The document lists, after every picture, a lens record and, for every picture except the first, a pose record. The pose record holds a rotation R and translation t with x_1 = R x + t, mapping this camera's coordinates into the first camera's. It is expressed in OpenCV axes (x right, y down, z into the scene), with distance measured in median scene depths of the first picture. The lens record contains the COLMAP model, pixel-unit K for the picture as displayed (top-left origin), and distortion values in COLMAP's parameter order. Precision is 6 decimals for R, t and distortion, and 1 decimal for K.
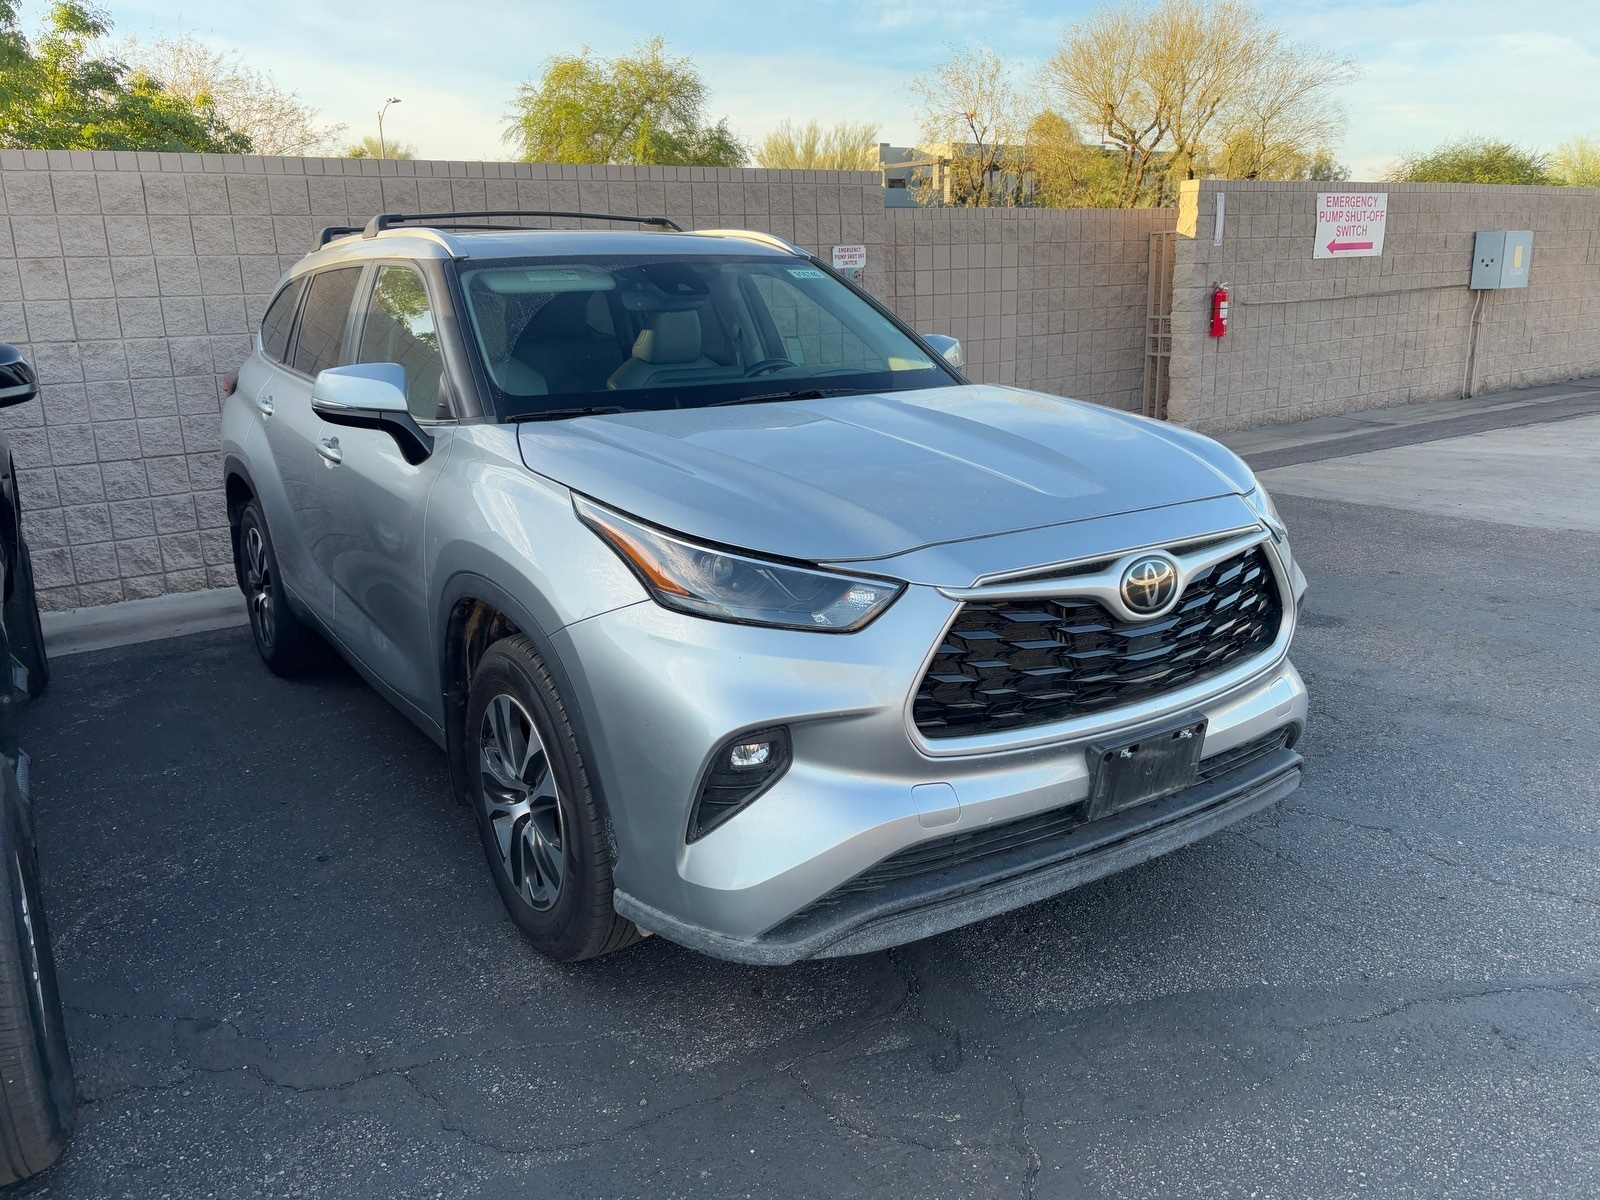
lens RADIAL K [[1220.9, 0, 794.9], [0, 1220.9, 597.2], [0, 0, 1]] dist [0.010385, 0.002289]
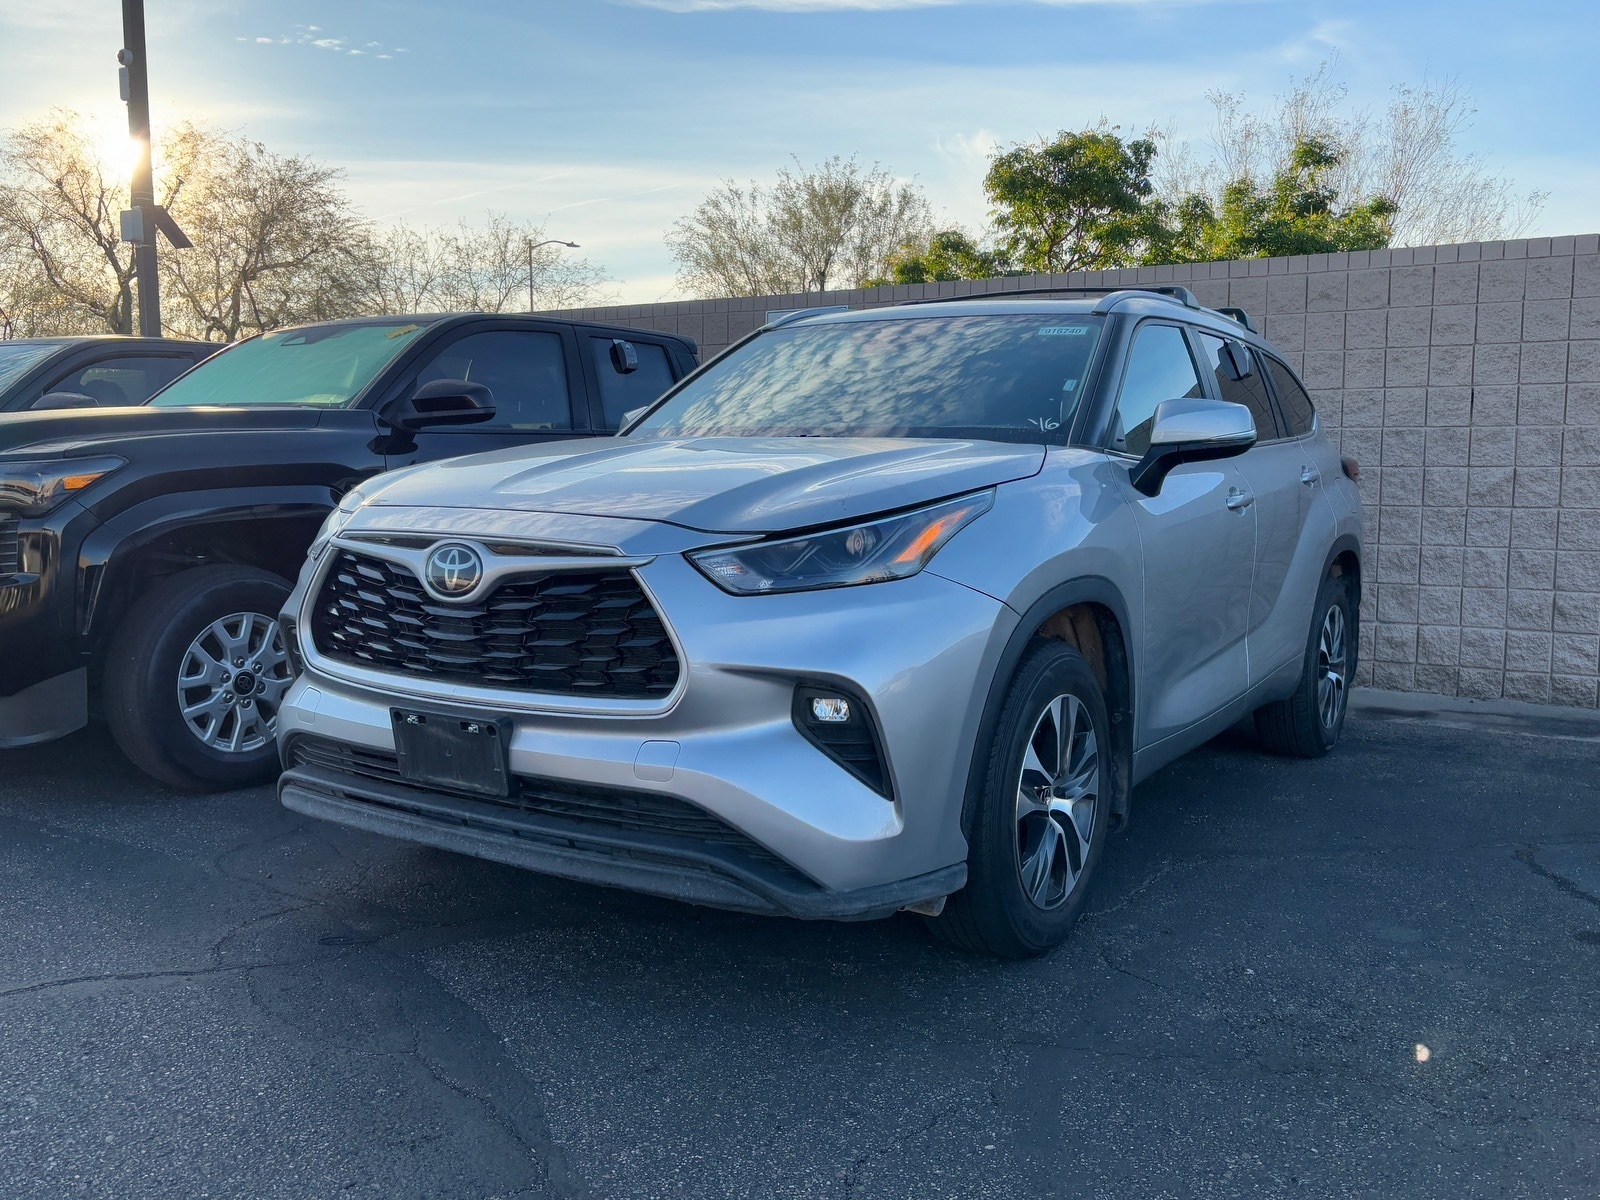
lens RADIAL K [[1428.5, 0, 801.8], [0, 1428.5, 599.7], [0, 0, 1]] dist [-0.008527, -0.003814]
pose [[0.387909, 0.113122, -0.914729, 1.531374], [-0.238823, 0.970881, 0.018788, -0.080306], [0.890219, 0.211171, 0.403630, 0.766166]]
